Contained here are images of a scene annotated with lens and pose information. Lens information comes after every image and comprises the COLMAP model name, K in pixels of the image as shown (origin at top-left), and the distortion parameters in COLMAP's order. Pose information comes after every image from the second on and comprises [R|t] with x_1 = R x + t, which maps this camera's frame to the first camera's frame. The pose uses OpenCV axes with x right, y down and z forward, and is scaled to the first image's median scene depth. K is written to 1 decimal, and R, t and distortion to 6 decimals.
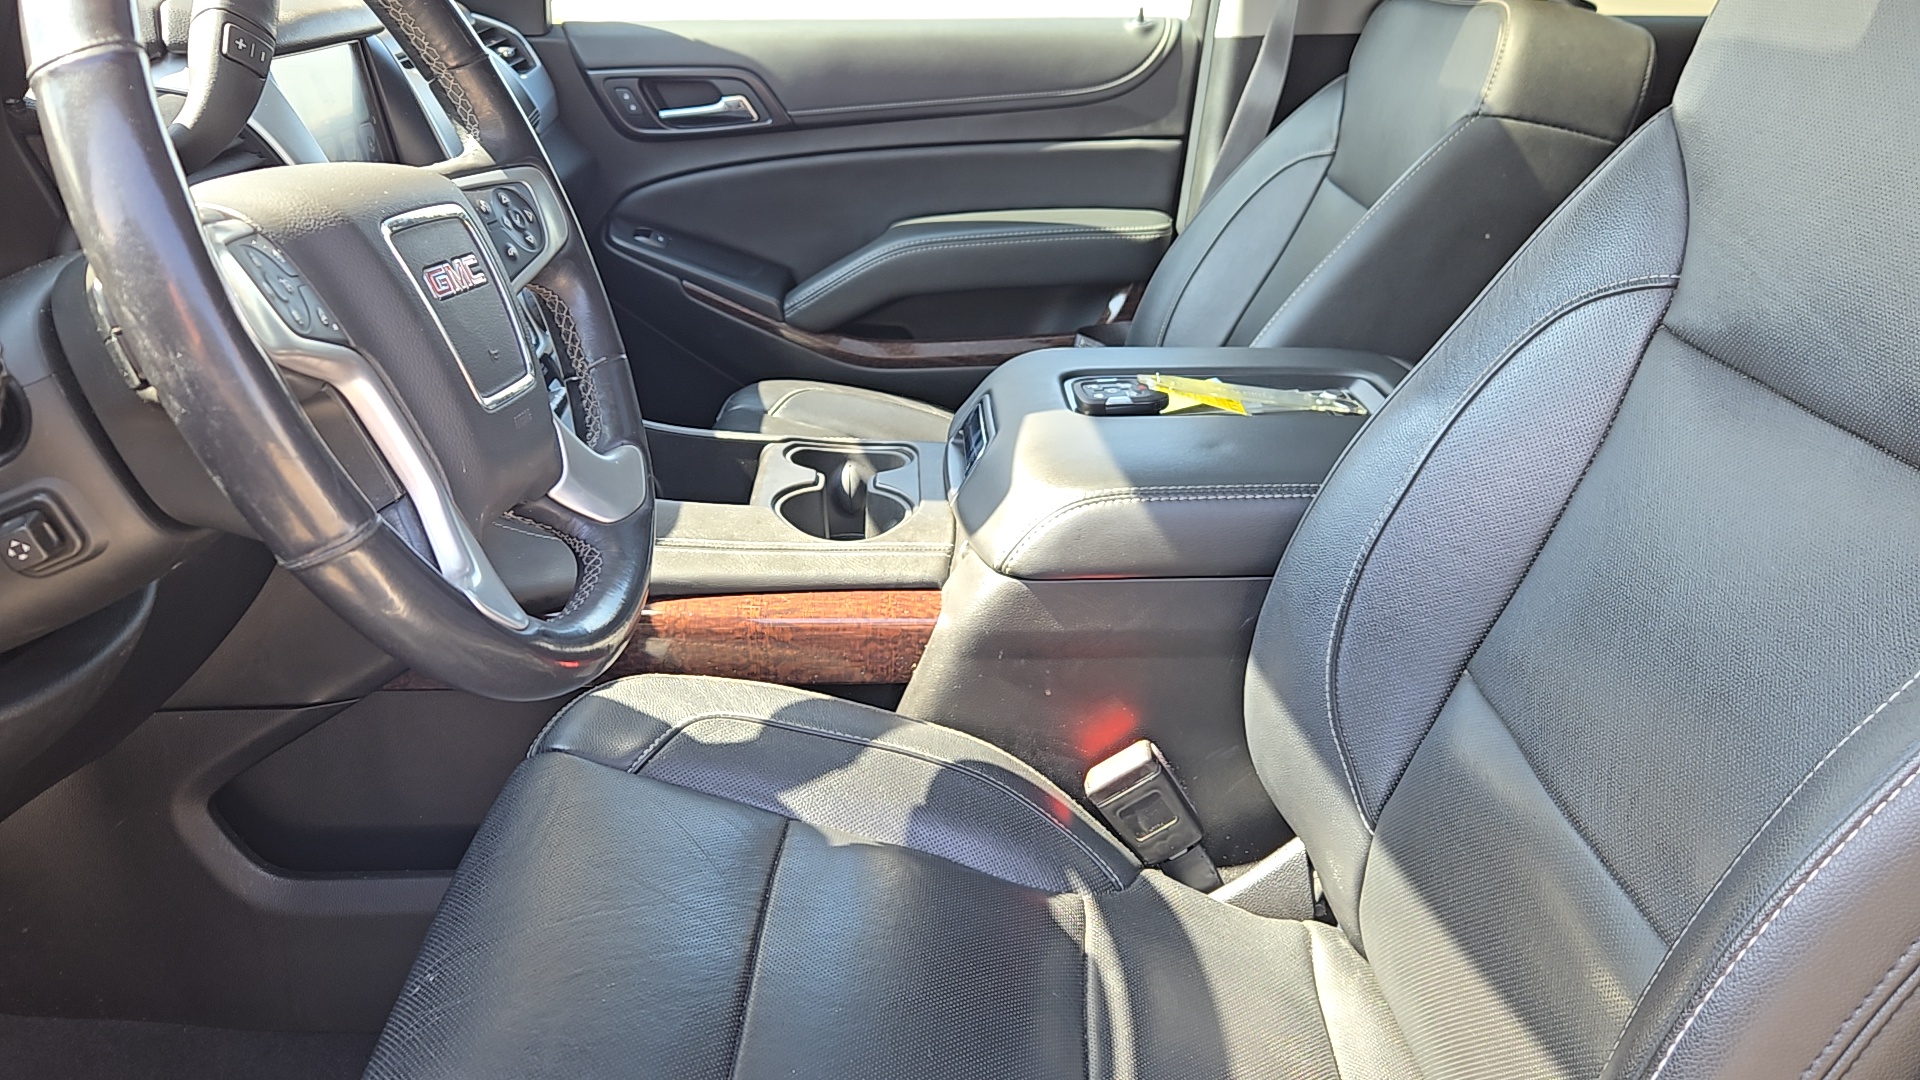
lens RADIAL K [[1605.1, 0, 948.6], [0, 1605.1, 530.8], [0, 0, 1]] dist [0.016214, -0.012821]
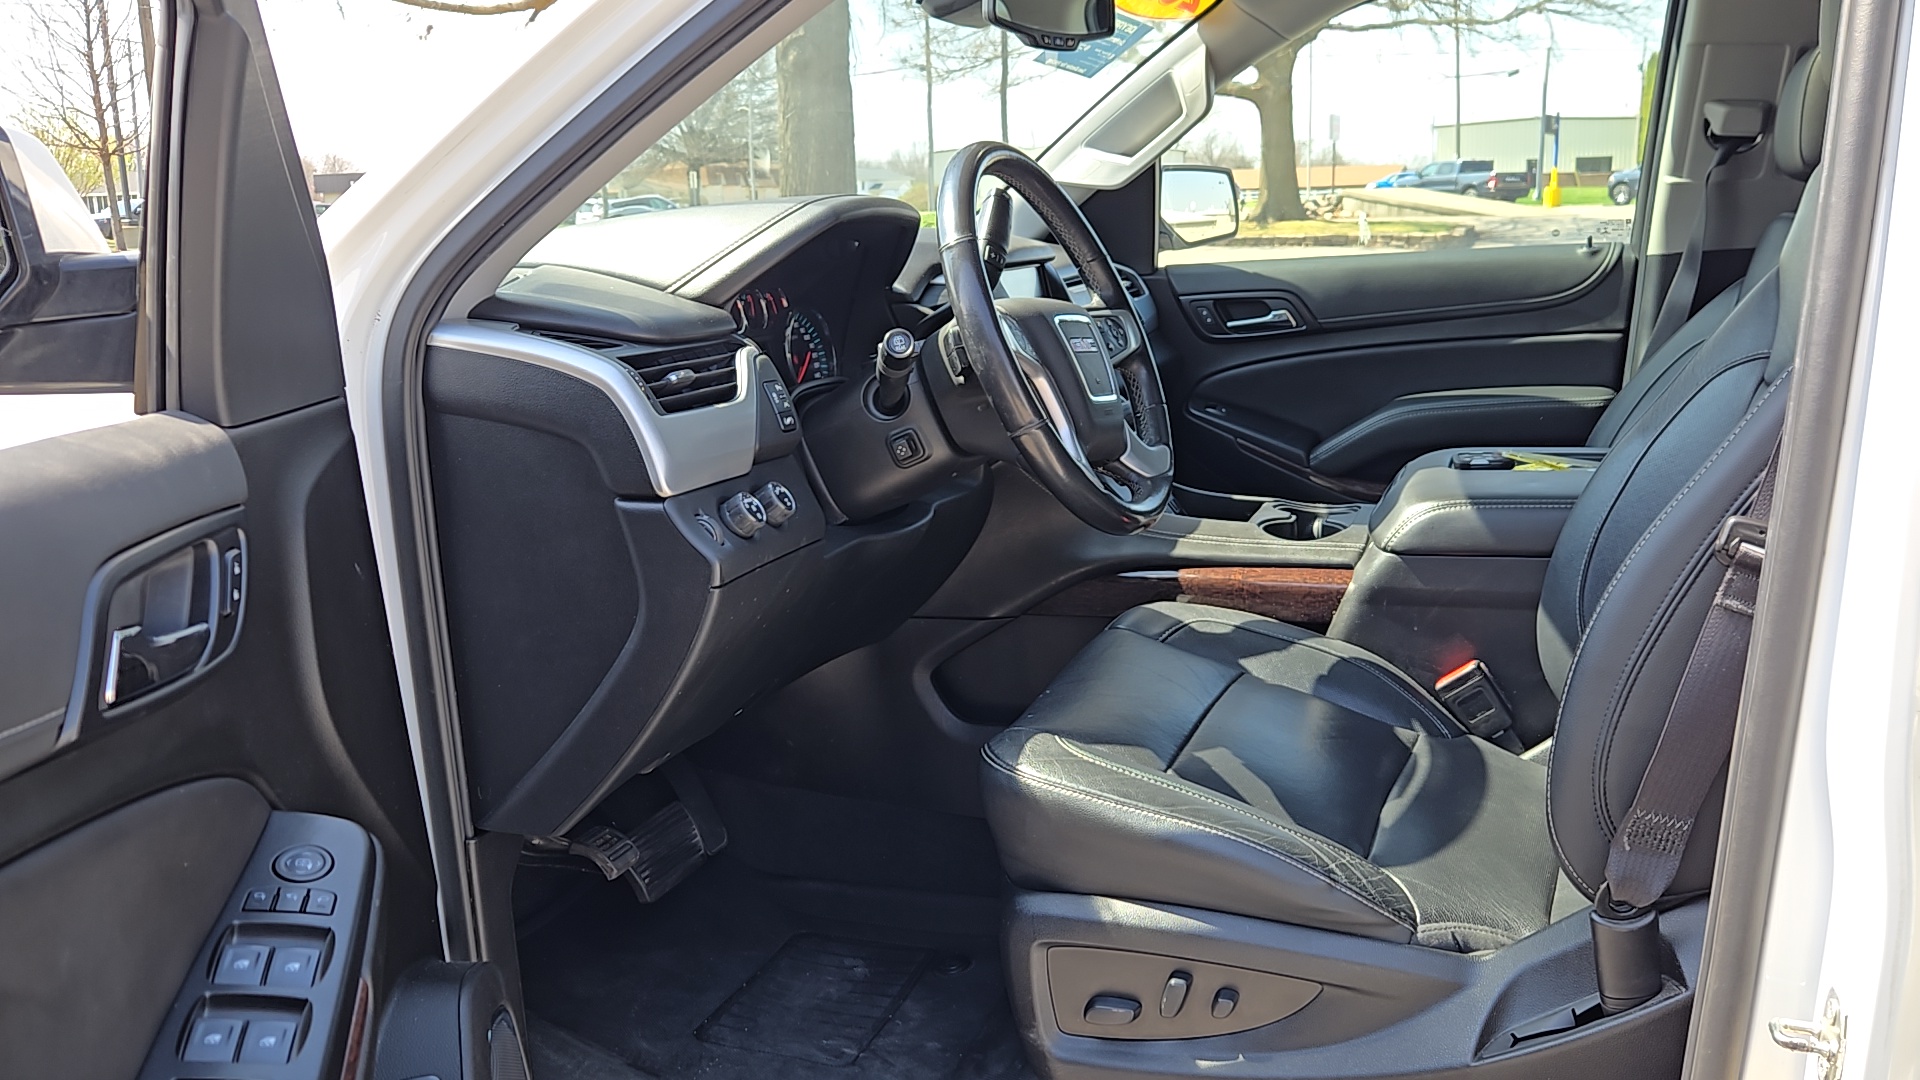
lens RADIAL K [[1605.1, 0, 942.4], [0, 1605.1, 531.9], [0, 0, 1]] dist [0.016214, -0.012821]
pose [[0.928053, 0.022047, -0.371795, 0.218365], [-0.082933, 0.985417, -0.148579, 0.283389], [0.363097, 0.168724, 0.916348, -0.675165]]
